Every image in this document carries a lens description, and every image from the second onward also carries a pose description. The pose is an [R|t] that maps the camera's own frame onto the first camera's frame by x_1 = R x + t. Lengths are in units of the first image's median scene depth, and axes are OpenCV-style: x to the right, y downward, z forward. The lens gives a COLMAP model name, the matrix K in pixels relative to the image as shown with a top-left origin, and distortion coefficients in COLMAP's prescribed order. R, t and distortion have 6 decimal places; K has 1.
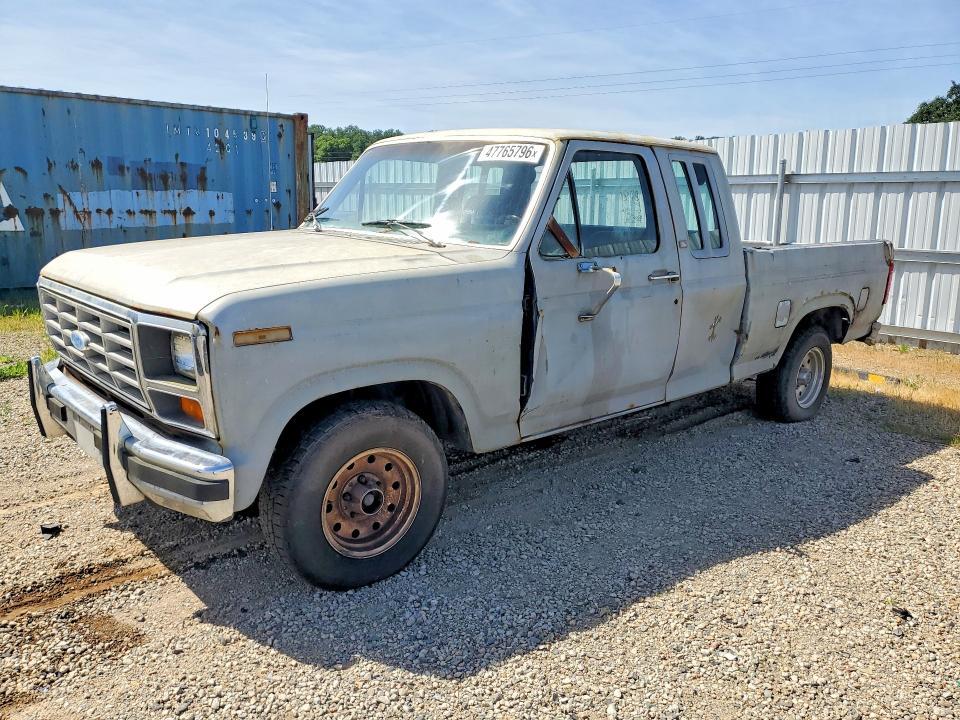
lens RADIAL K [[739.2, 0, 480.0], [0, 739.2, 360.0], [0, 0, 1]] dist [0.004505, 0.000868]
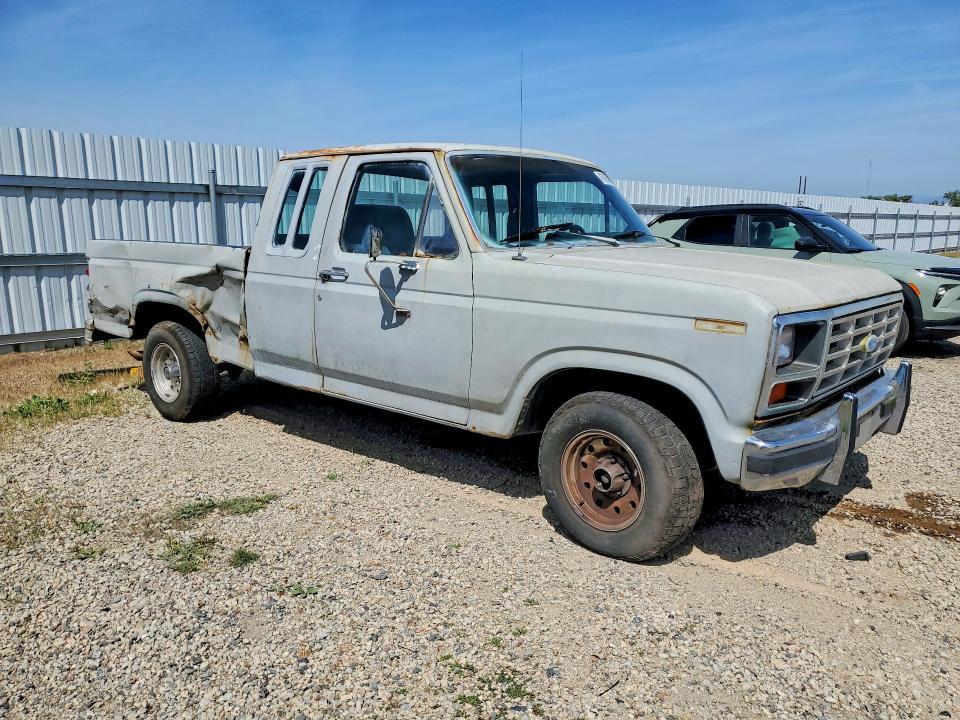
lens RADIAL K [[739.2, 0, 480.0], [0, 739.2, 360.0], [0, 0, 1]] dist [0.004505, 0.000868]
pose [[-0.111490, -0.195273, 0.974391, -0.879792], [0.191468, 0.957912, 0.213878, -0.200018], [-0.975146, 0.210411, -0.069409, 0.926918]]
